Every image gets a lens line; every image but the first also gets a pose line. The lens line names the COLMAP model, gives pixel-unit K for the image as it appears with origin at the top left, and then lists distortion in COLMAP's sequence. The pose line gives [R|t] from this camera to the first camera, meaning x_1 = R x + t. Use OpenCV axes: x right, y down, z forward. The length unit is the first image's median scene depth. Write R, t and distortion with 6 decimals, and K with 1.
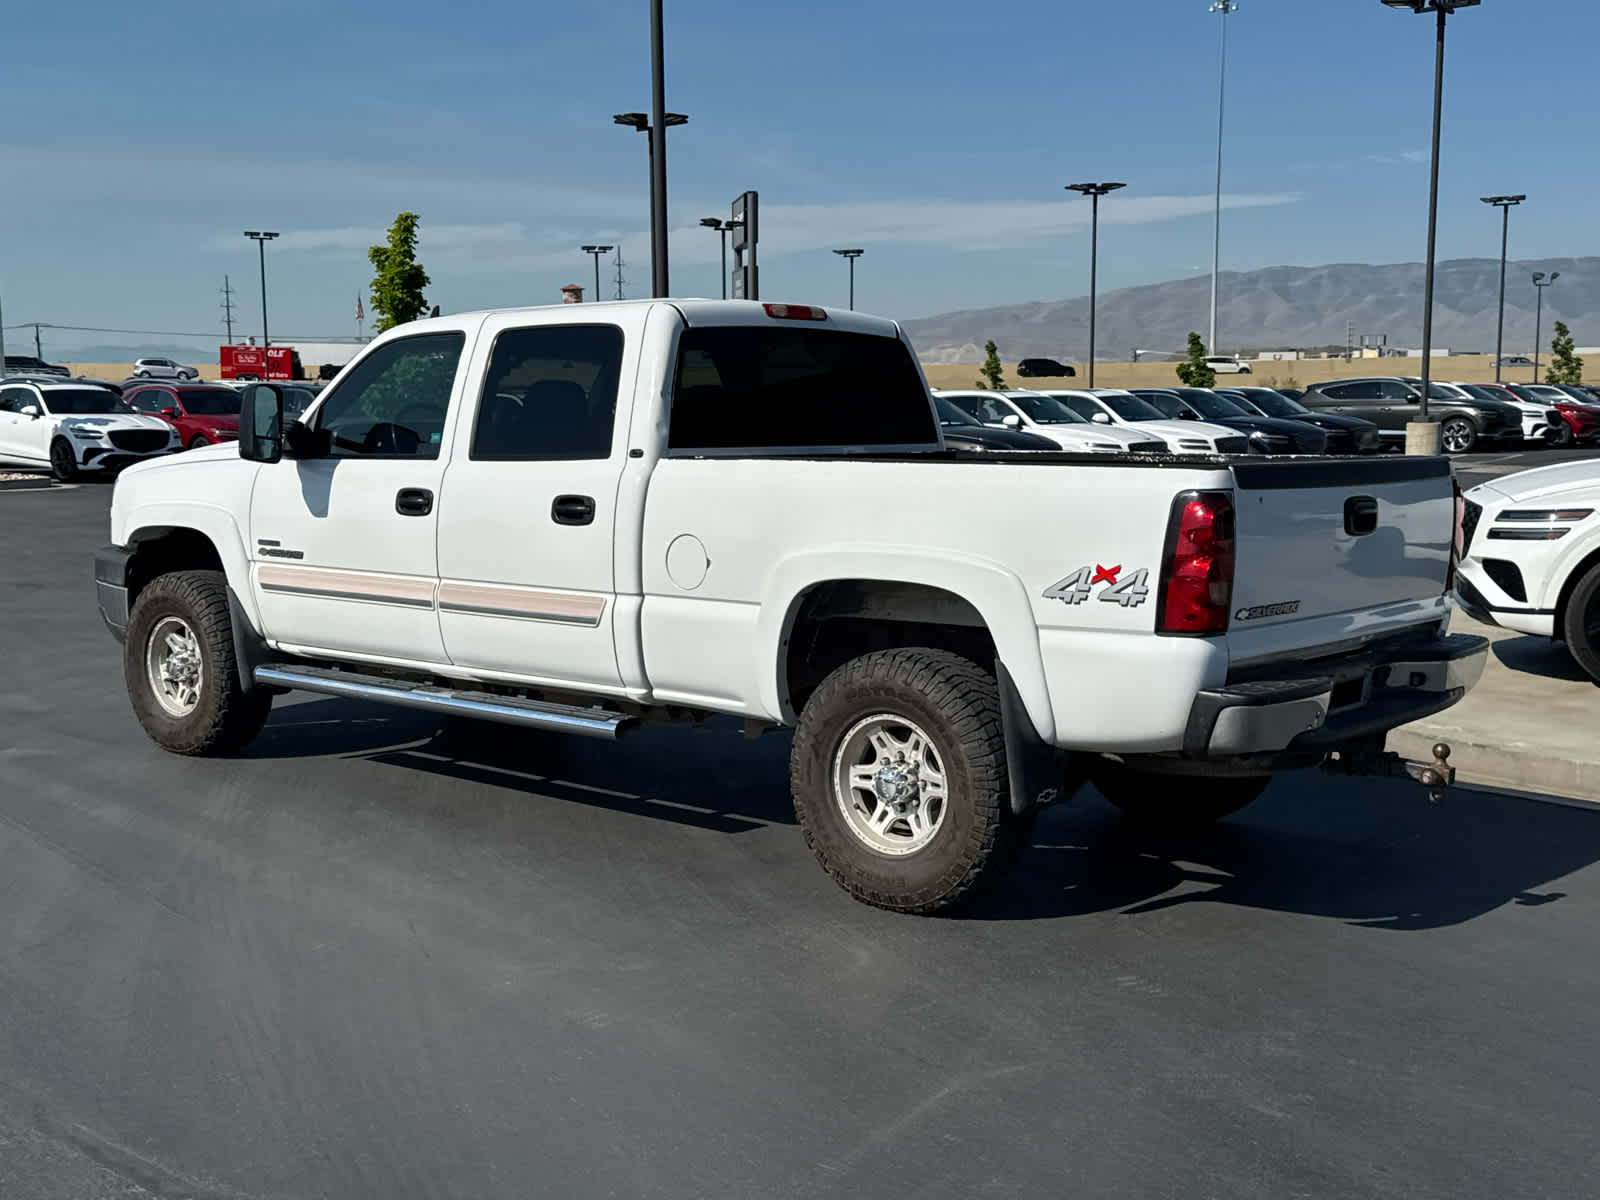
lens RADIAL K [[1848.7, 0, 790.8], [0, 1848.7, 615.1], [0, 0, 1]] dist [0.075443, 0.000000]
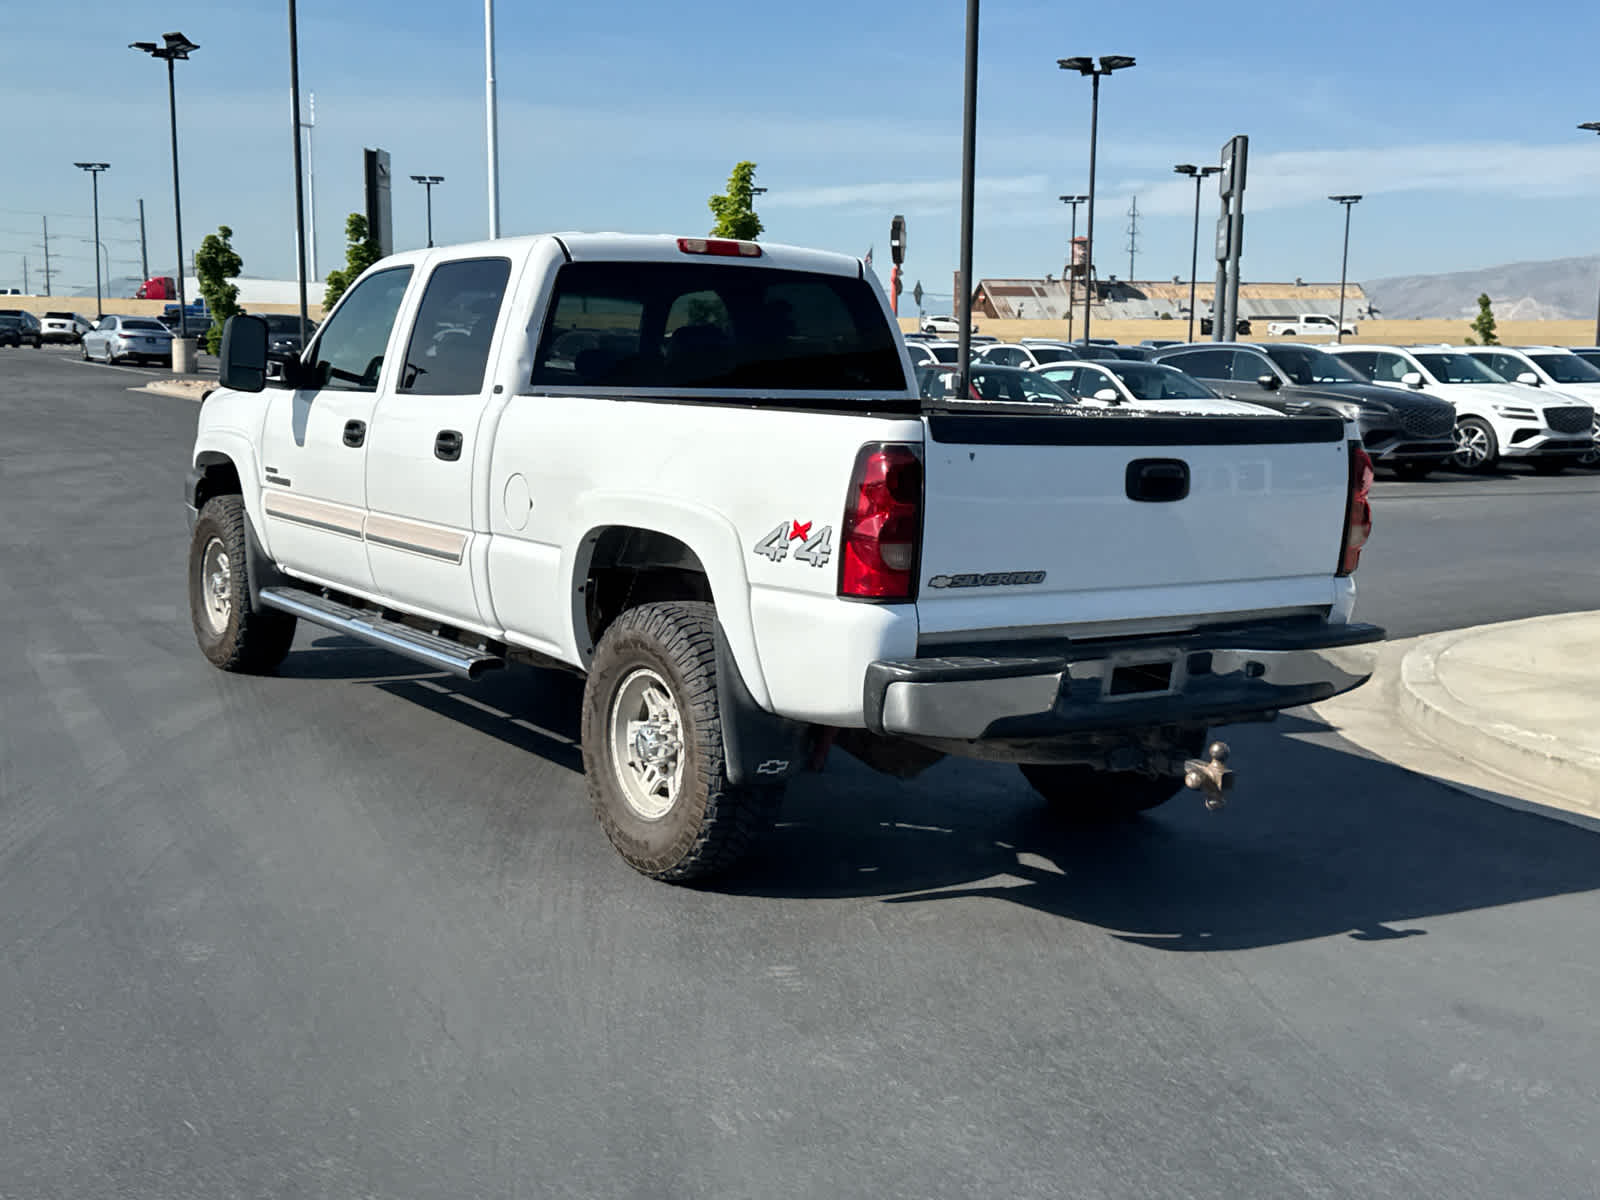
lens RADIAL K [[1848.7, 0, 783.8], [0, 1848.7, 603.1], [0, 0, 1]] dist [0.075443, 0.000000]
pose [[0.961300, 0.056487, -0.269649, 0.308872], [-0.051413, 0.998343, 0.025850, -0.007048], [0.270662, -0.010986, 0.962612, 0.087148]]
